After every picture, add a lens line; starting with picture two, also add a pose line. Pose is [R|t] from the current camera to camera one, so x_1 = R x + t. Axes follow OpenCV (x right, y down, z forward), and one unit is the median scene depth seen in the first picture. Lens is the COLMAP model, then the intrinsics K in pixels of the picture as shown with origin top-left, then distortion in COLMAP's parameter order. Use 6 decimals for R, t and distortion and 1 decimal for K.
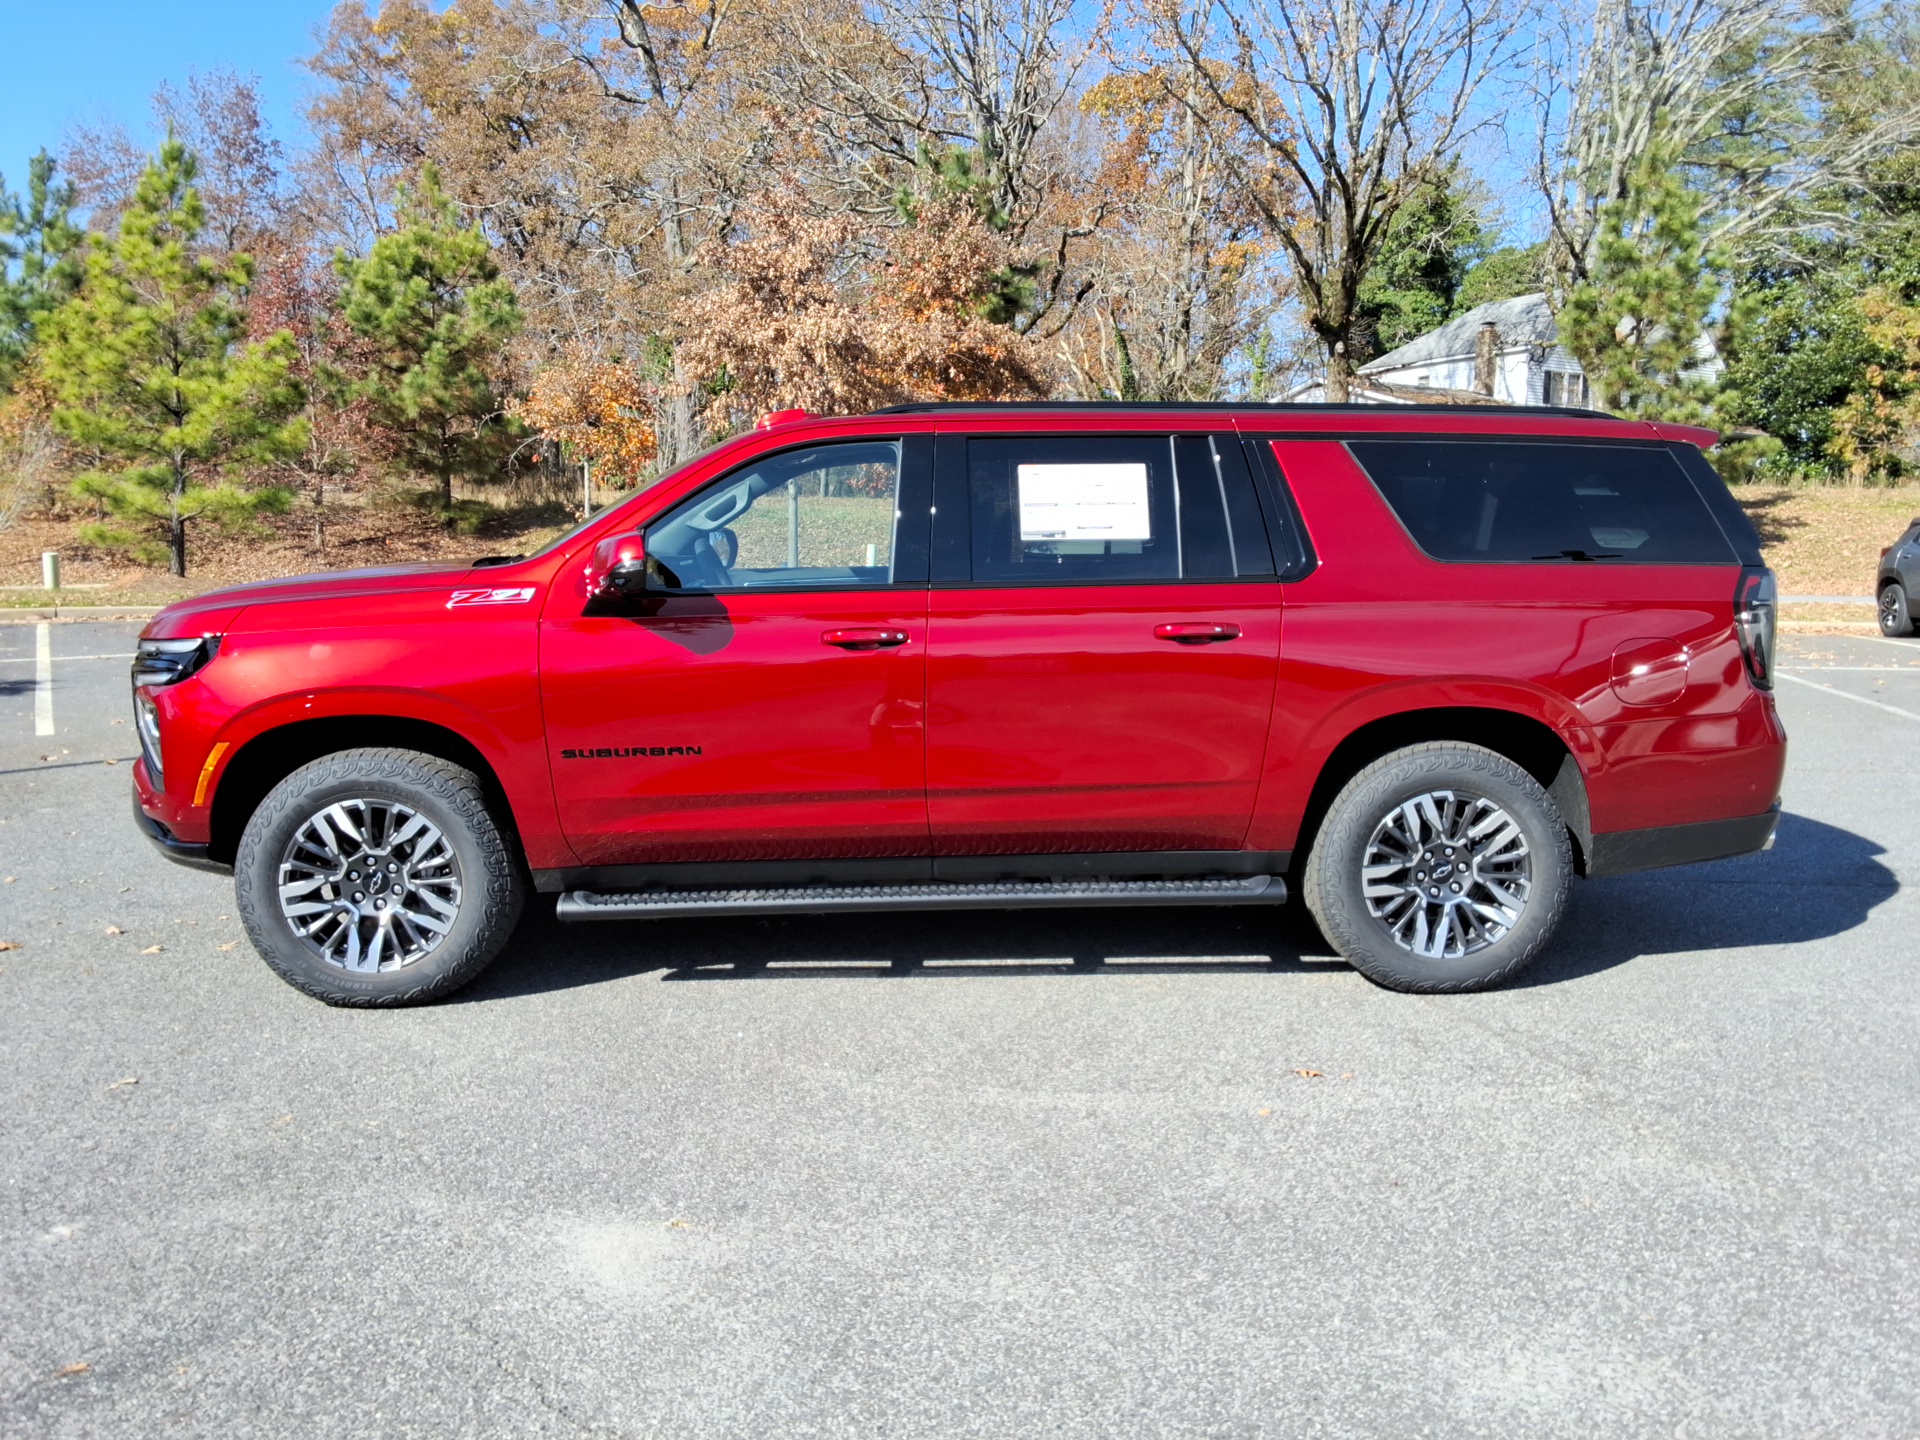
lens RADIAL K [[1516.5, 0, 960.0], [0, 1516.5, 720.0], [0, 0, 1]] dist [0.084817, -0.047731]
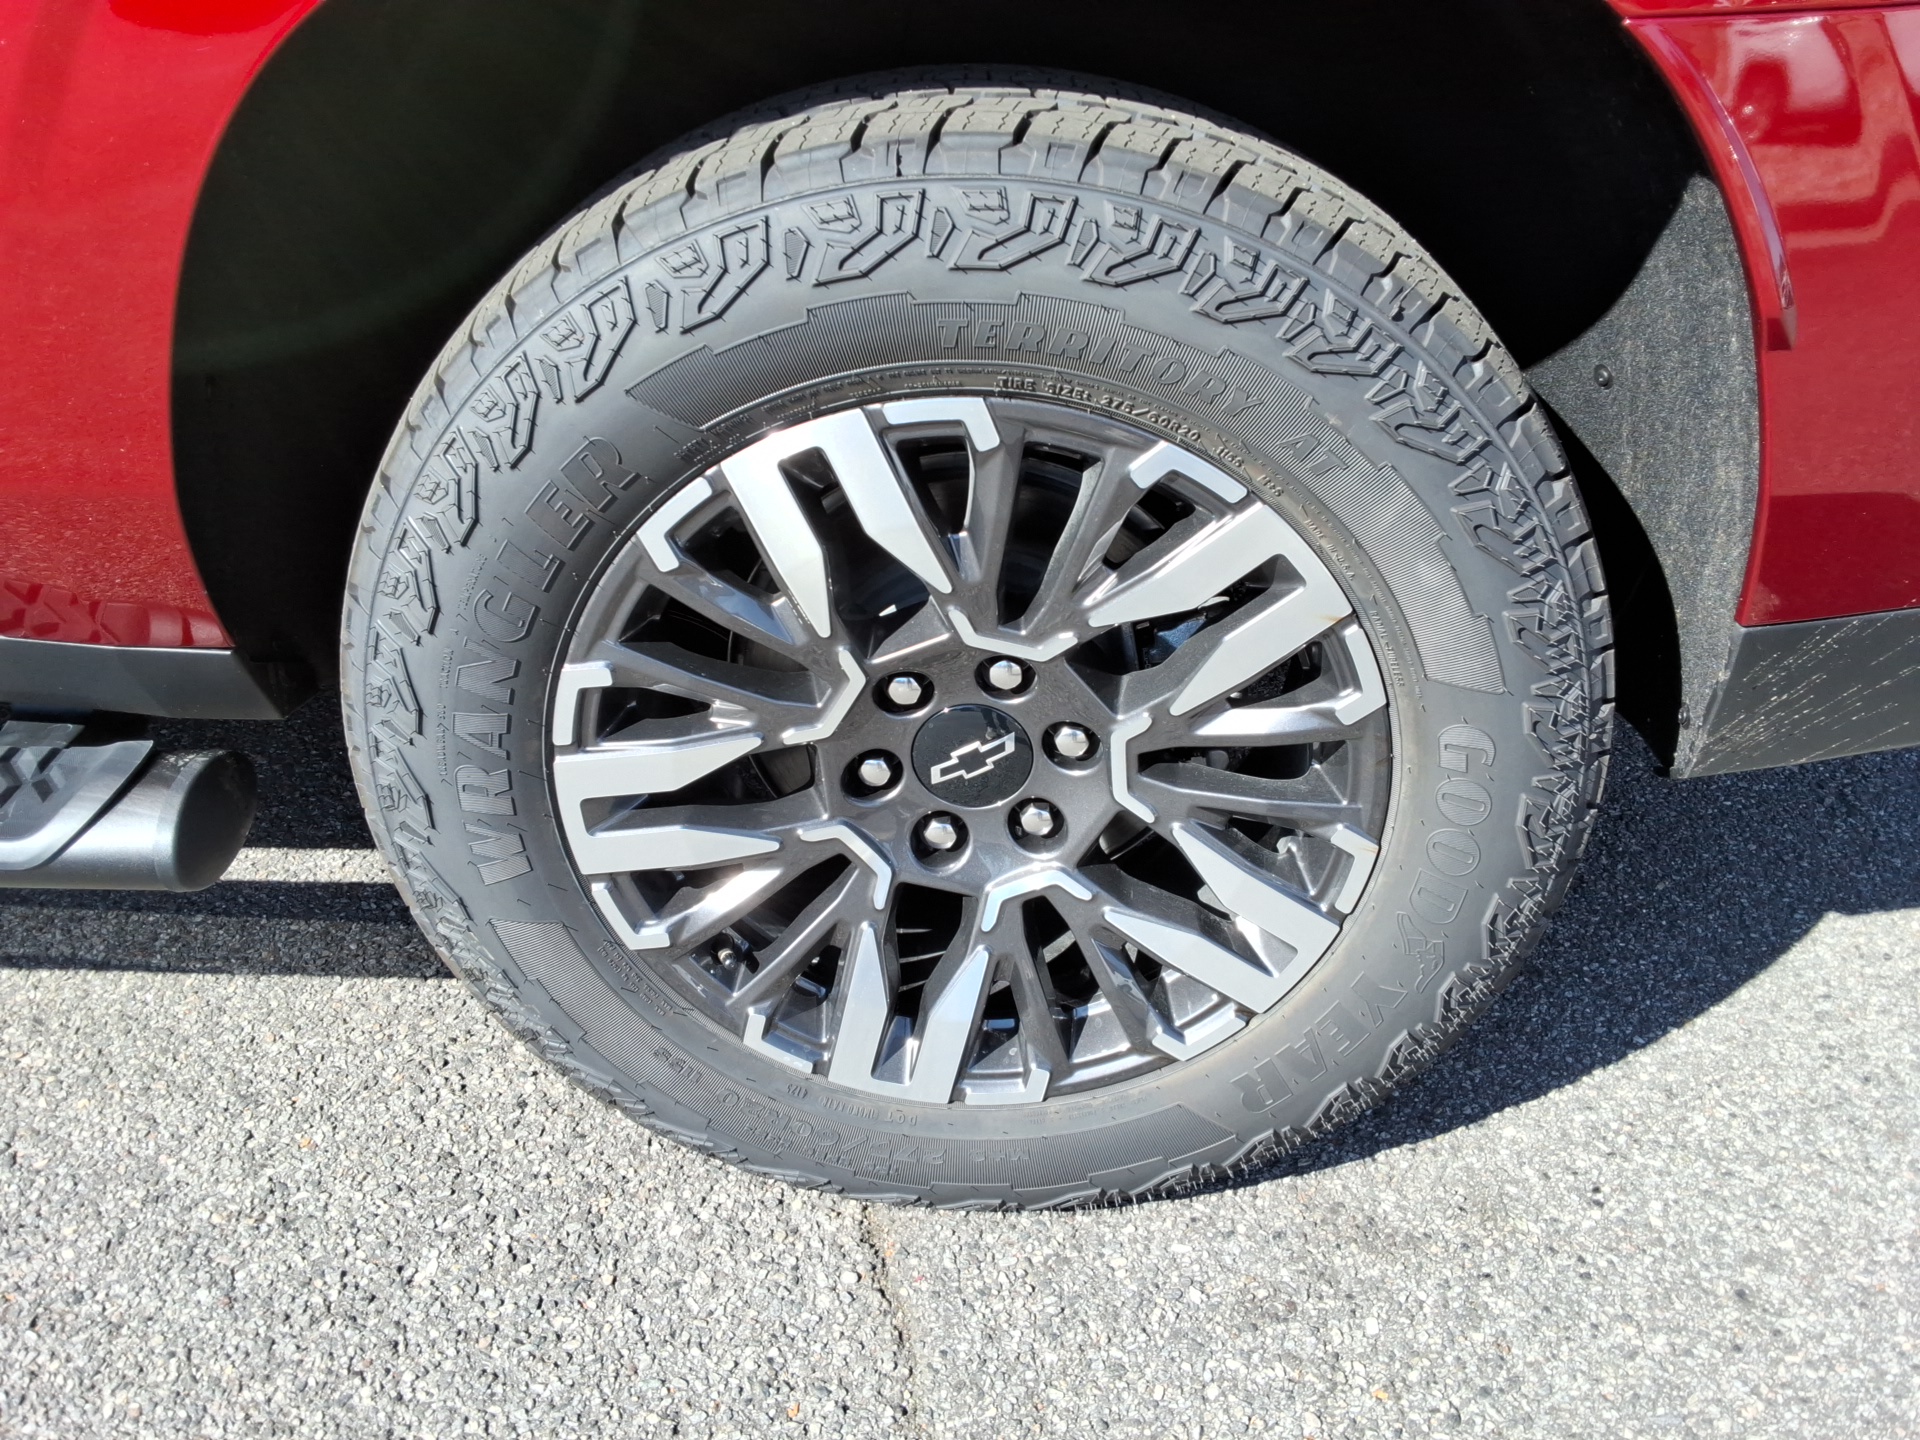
lens RADIAL K [[1530.9, 0, 971.3], [0, 1530.9, 710.2], [0, 0, 1]] dist [0.090807, -0.142731]
pose [[0.996498, 0.050606, -0.066563, 0.329306], [-0.020226, 0.918302, 0.395364, 0.008962], [0.081133, -0.392634, 0.916109, 0.809294]]
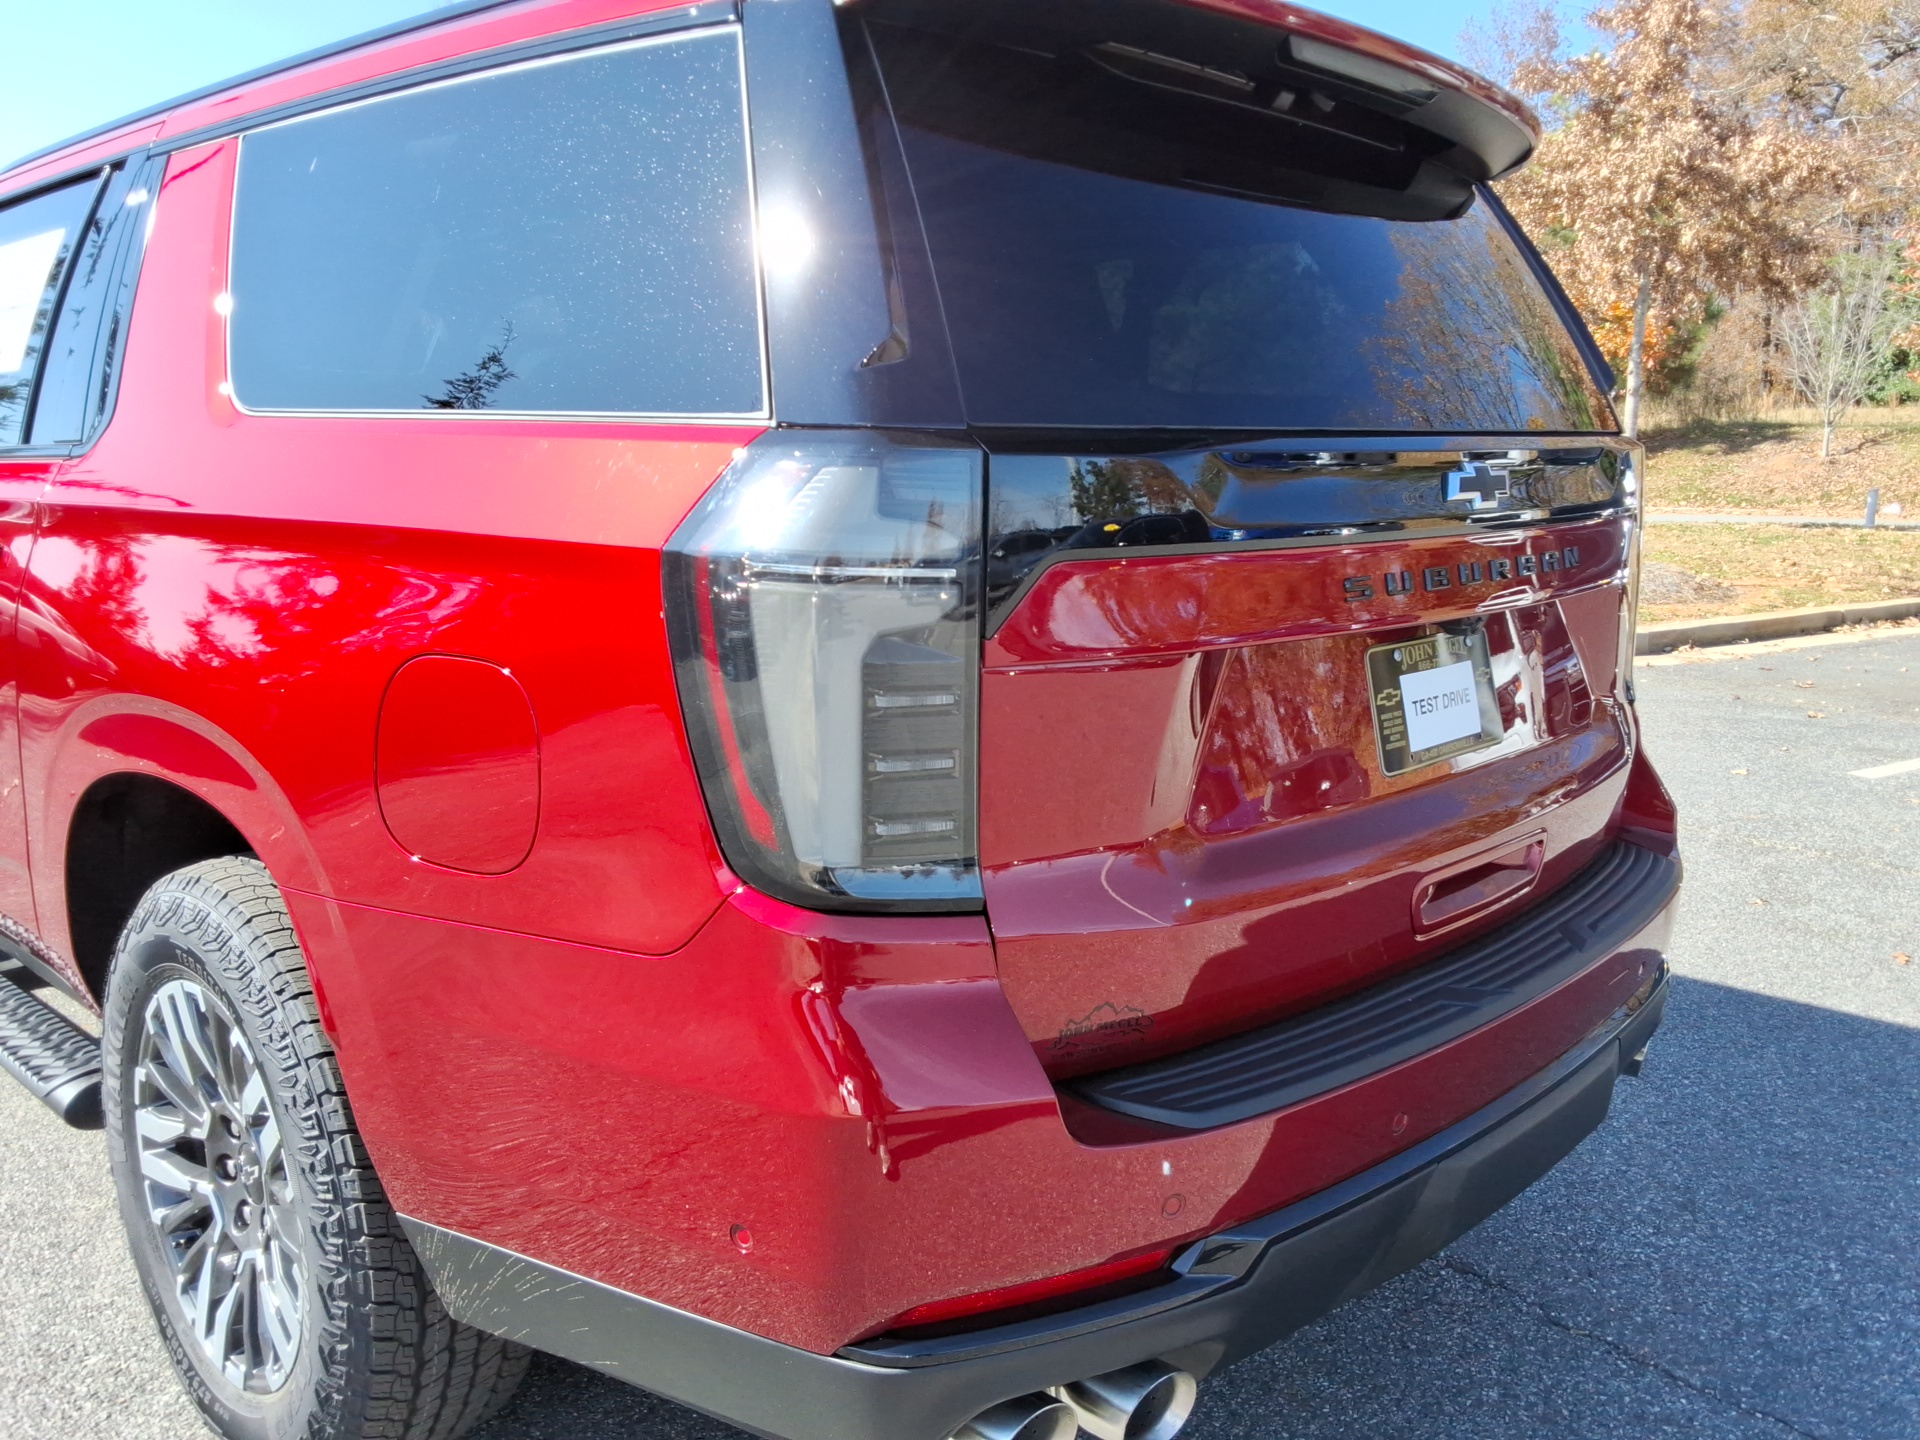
lens RADIAL K [[1530.9, 0, 971.3], [0, 1530.9, 710.2], [0, 0, 1]] dist [0.090807, -0.142731]
pose [[0.700070, 0.124273, -0.703178, 0.731782], [-0.098005, 0.992143, 0.077770, -0.076655], [0.707317, 0.014471, 0.706748, 0.842151]]
